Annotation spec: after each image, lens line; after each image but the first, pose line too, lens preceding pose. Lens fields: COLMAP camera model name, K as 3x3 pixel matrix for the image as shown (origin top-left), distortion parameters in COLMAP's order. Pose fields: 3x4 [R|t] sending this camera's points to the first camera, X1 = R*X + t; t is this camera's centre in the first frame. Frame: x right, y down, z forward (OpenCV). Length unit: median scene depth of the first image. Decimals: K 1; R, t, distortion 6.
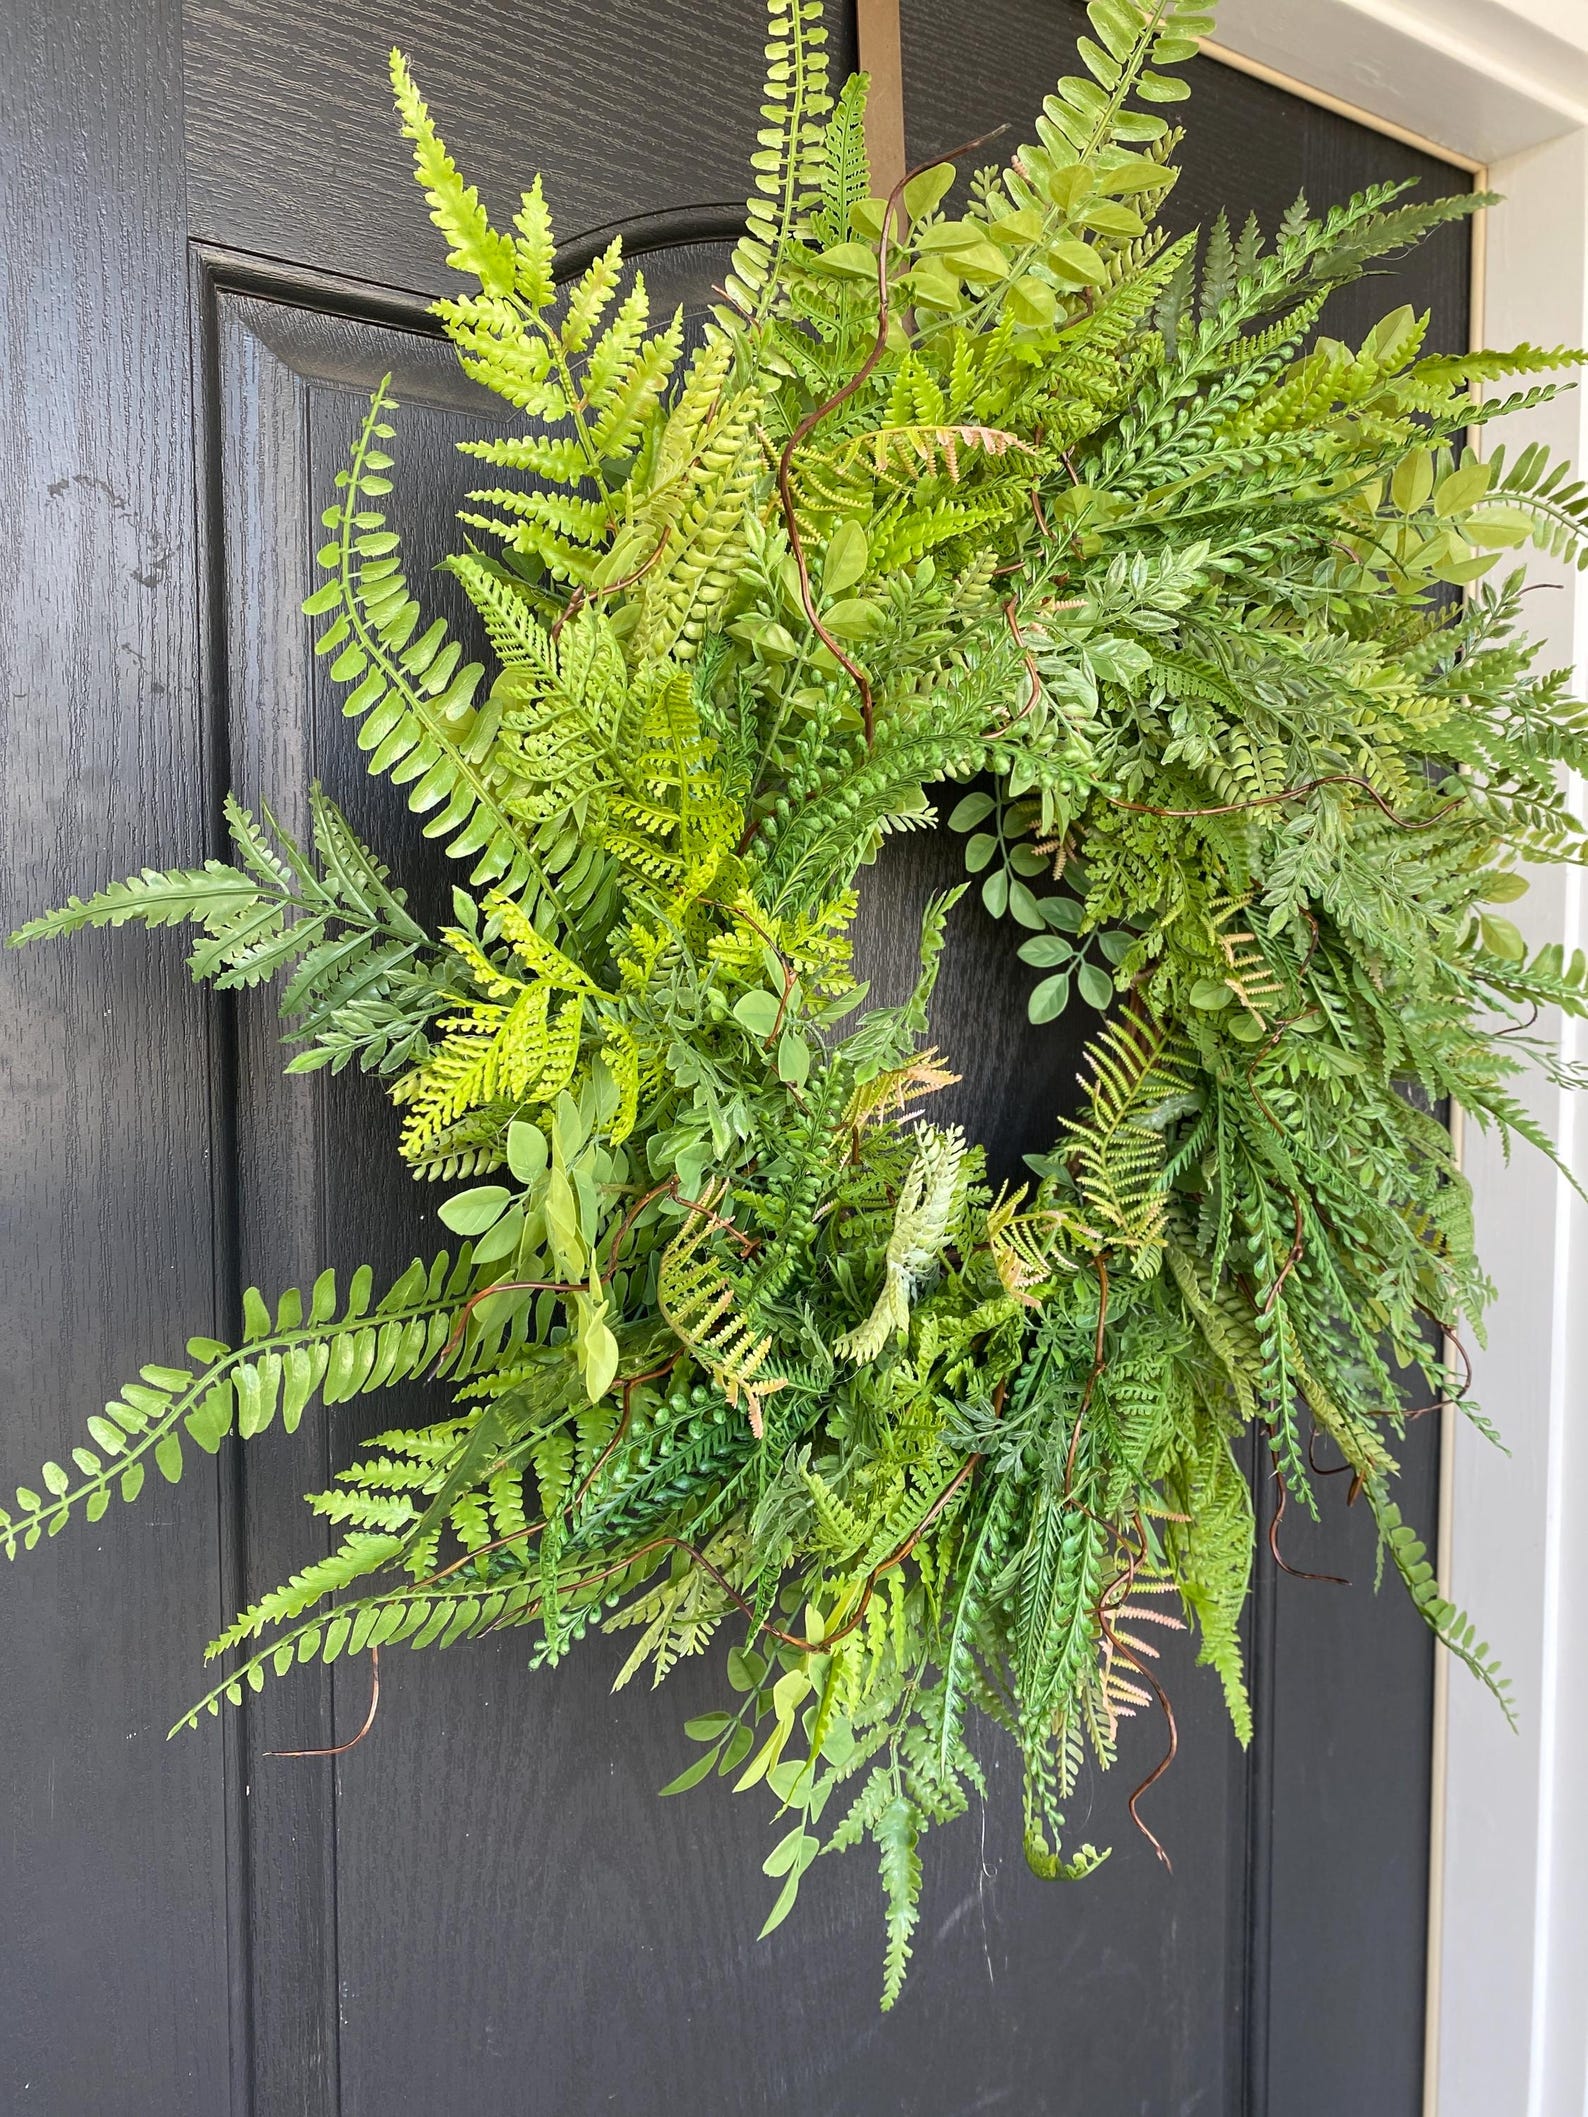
lens RADIAL K [[1648.5, 0, 793.1], [0, 1648.5, 1050.0], [0, 0, 1]] dist [0.039908, -0.054400]
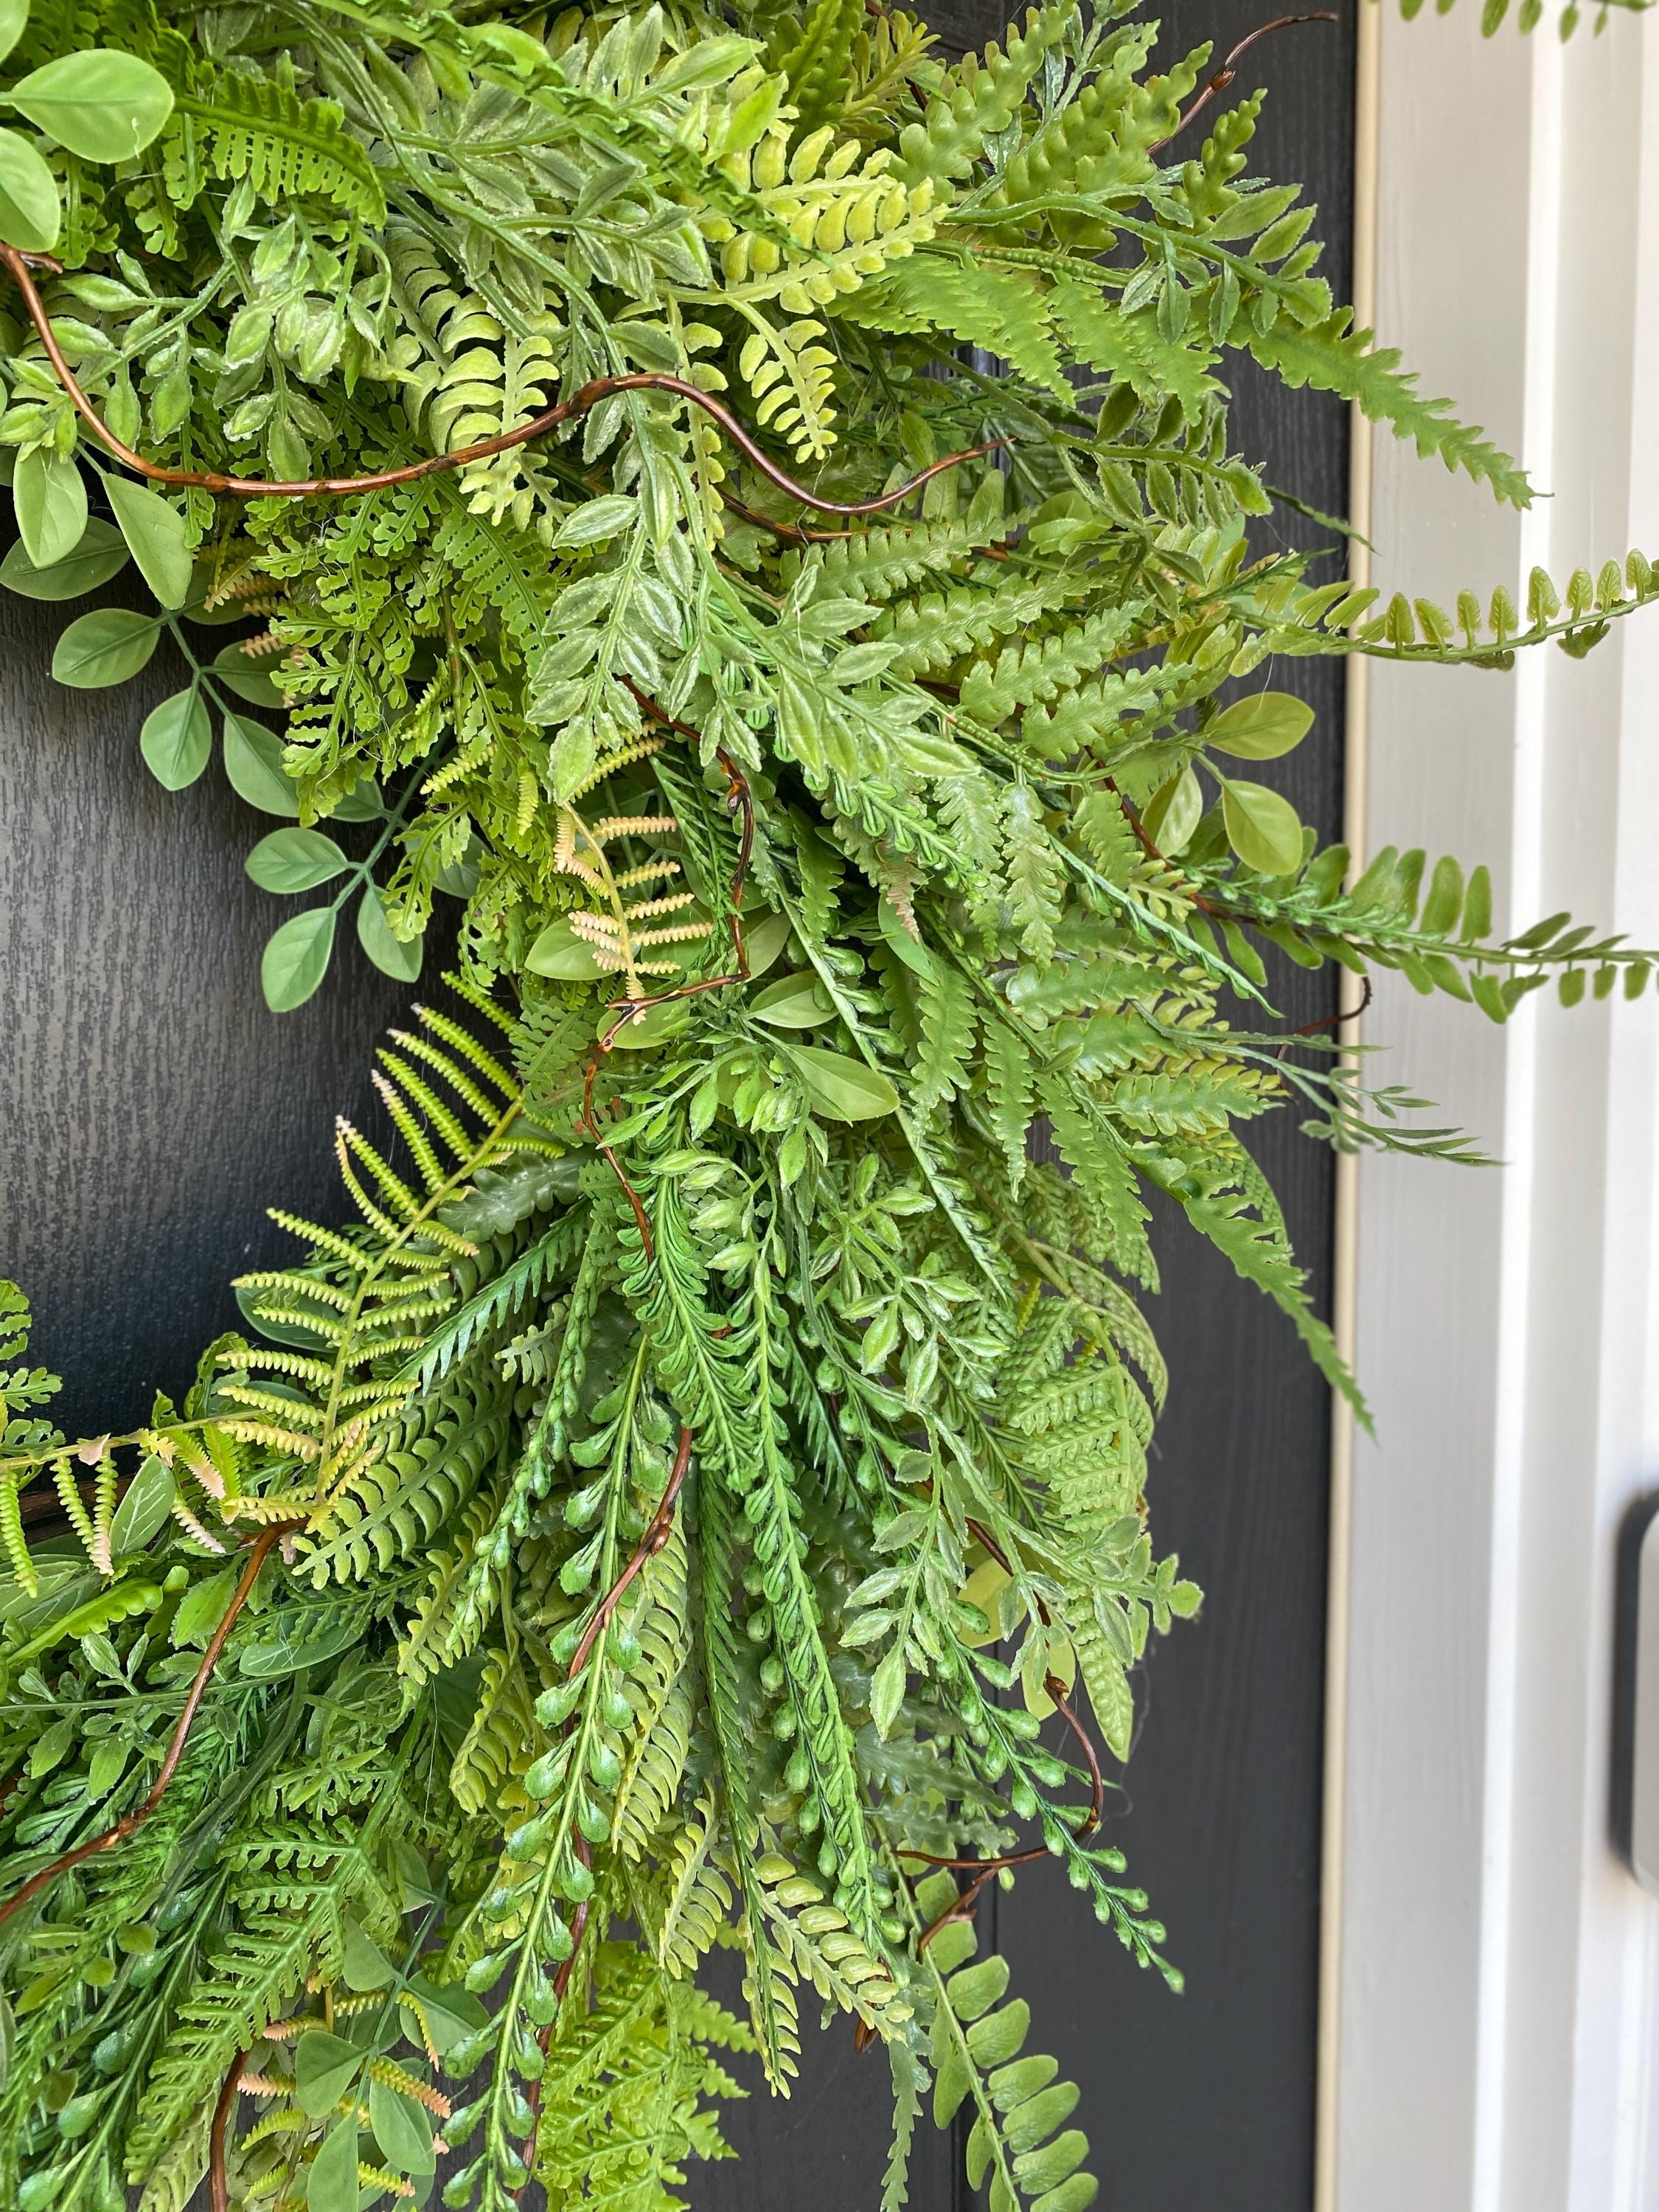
lens RADIAL K [[1722.5, 0, 828.5], [0, 1722.5, 1097.1], [0, 0, 1]] dist [0.039908, -0.054400]
pose [[0.997507, -0.000540, -0.070569, 0.400489], [0.002455, 0.999631, 0.027055, -0.004400], [0.070528, -0.027161, 0.997140, 0.579110]]
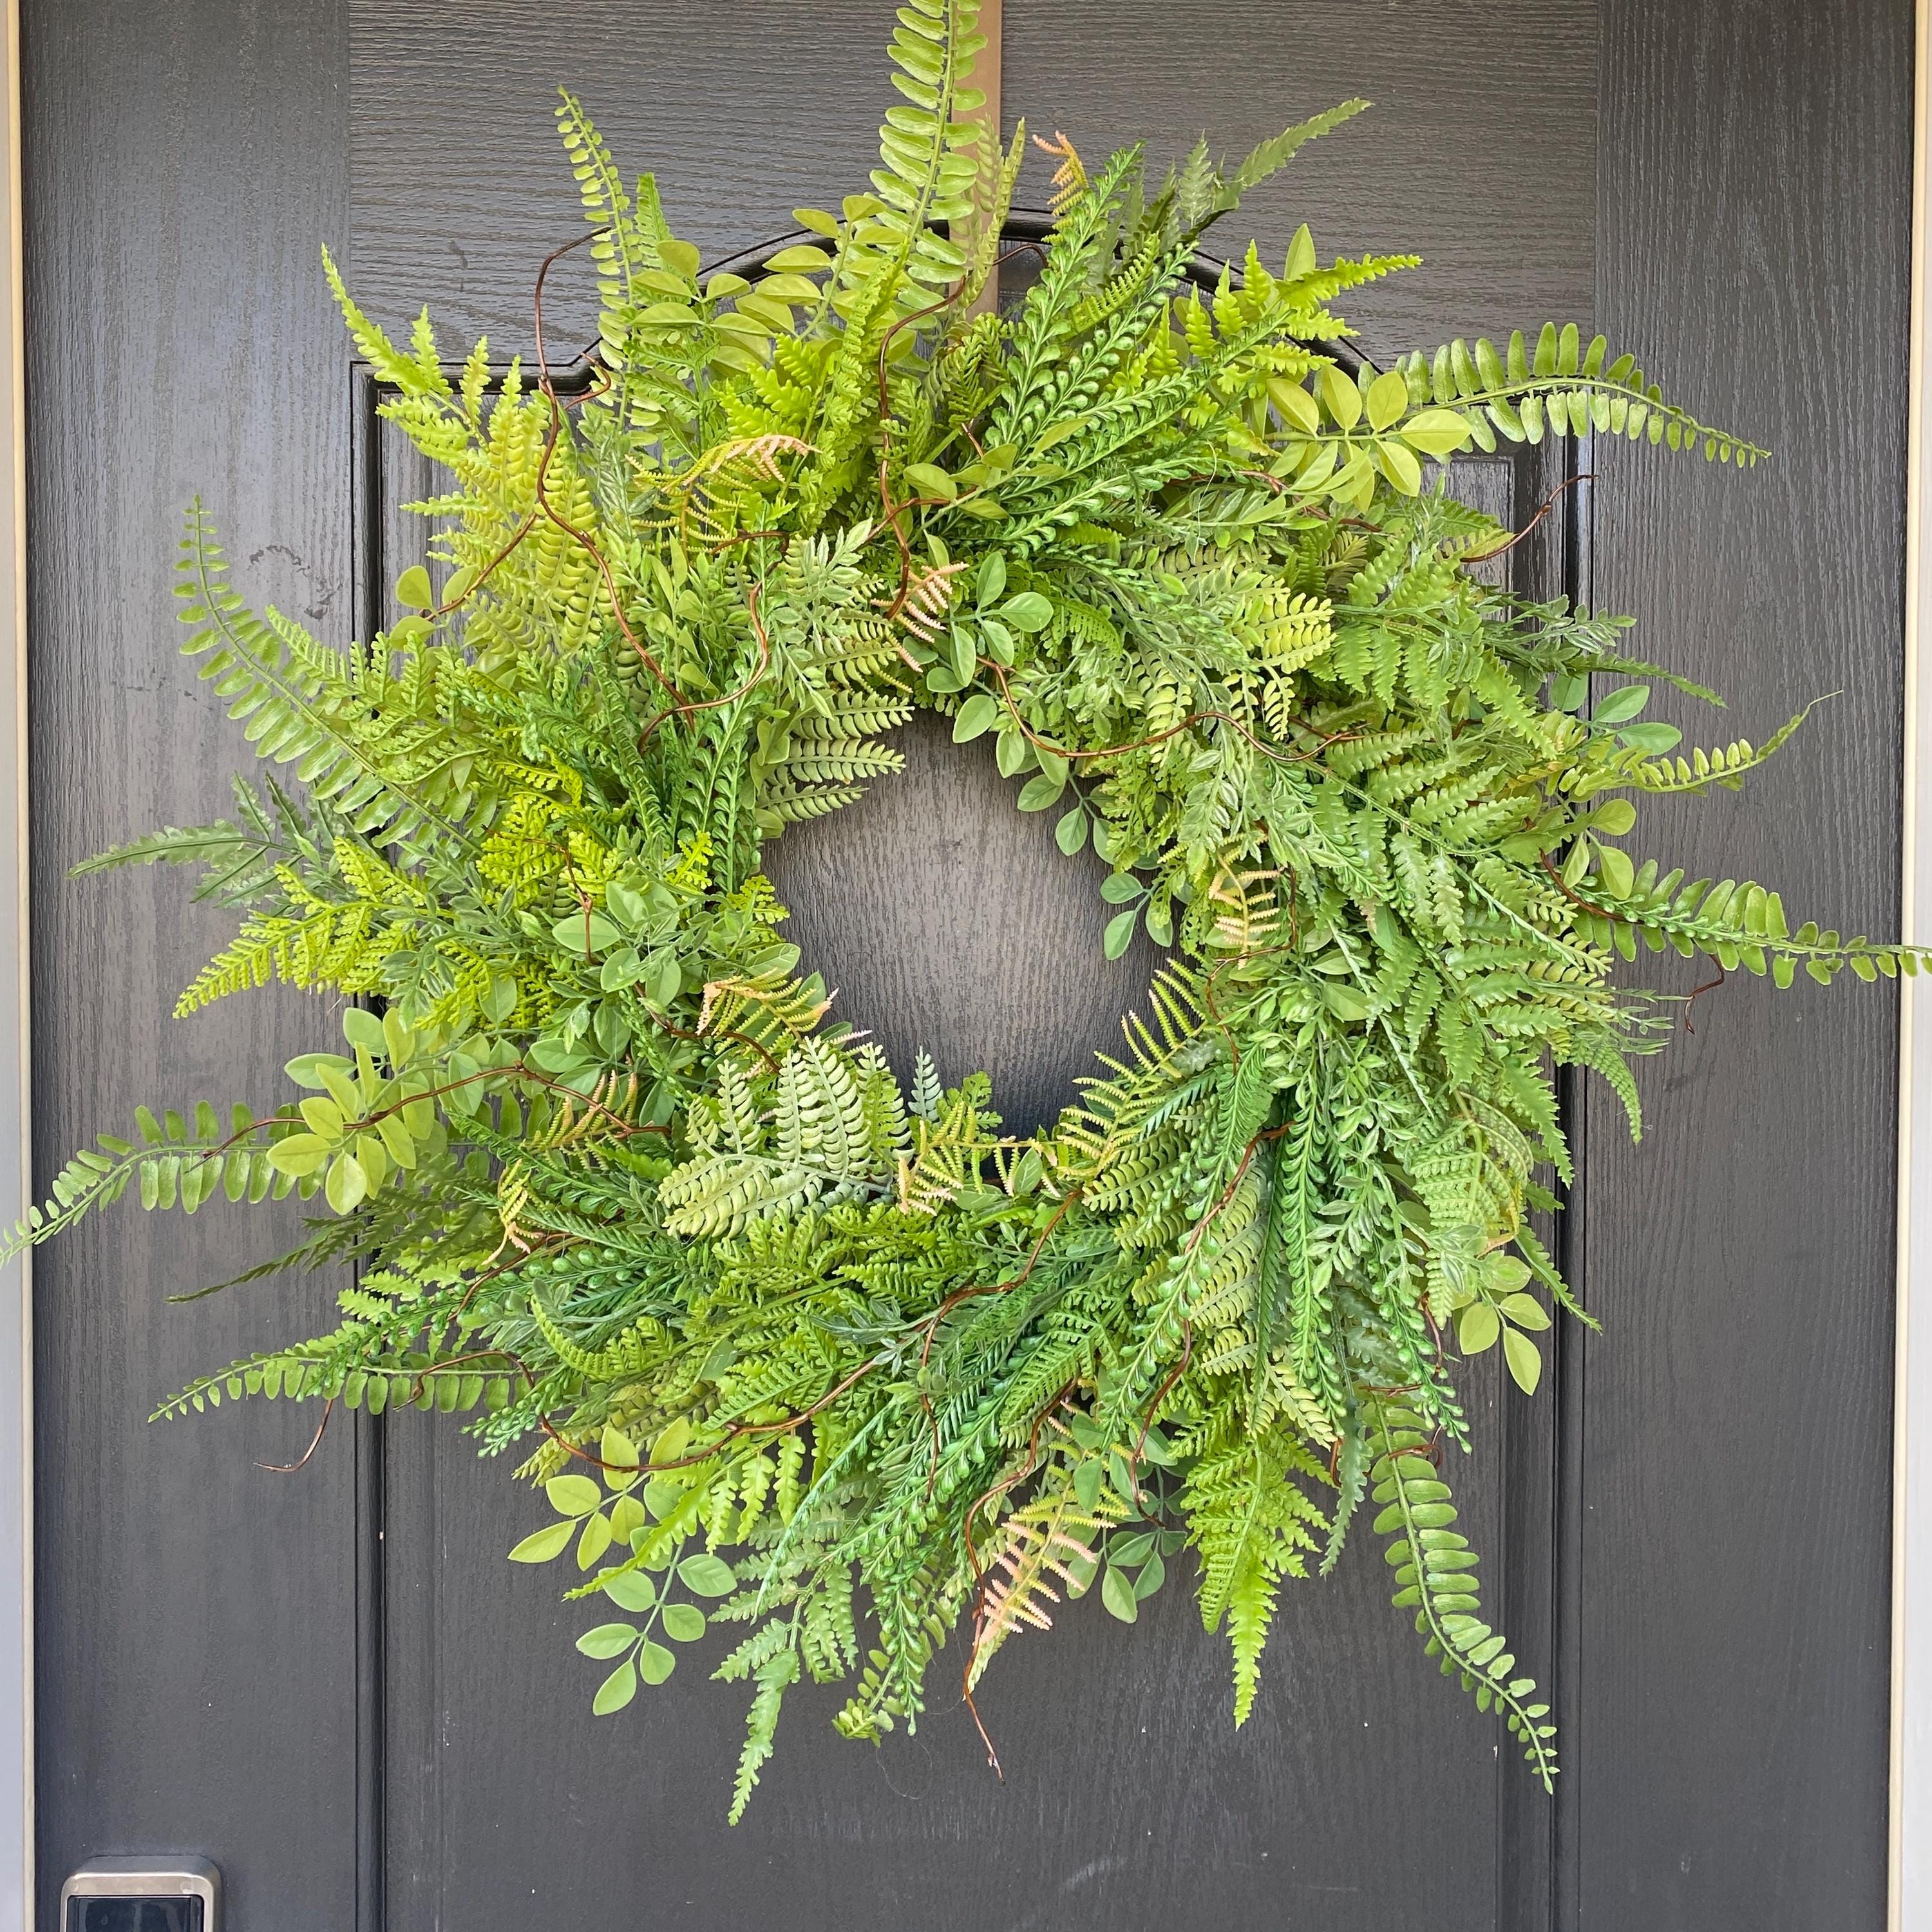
lens RADIAL K [[1992.2, 0, 968.0], [0, 1992.2, 934.9], [0, 0, 1]] dist [0.209131, -0.579585]
pose [[0.834441, 0.014890, -0.550895, 0.865869], [-0.038210, 0.998792, -0.030881, 0.011777], [0.549770, 0.046818, 0.834003, -0.079666]]
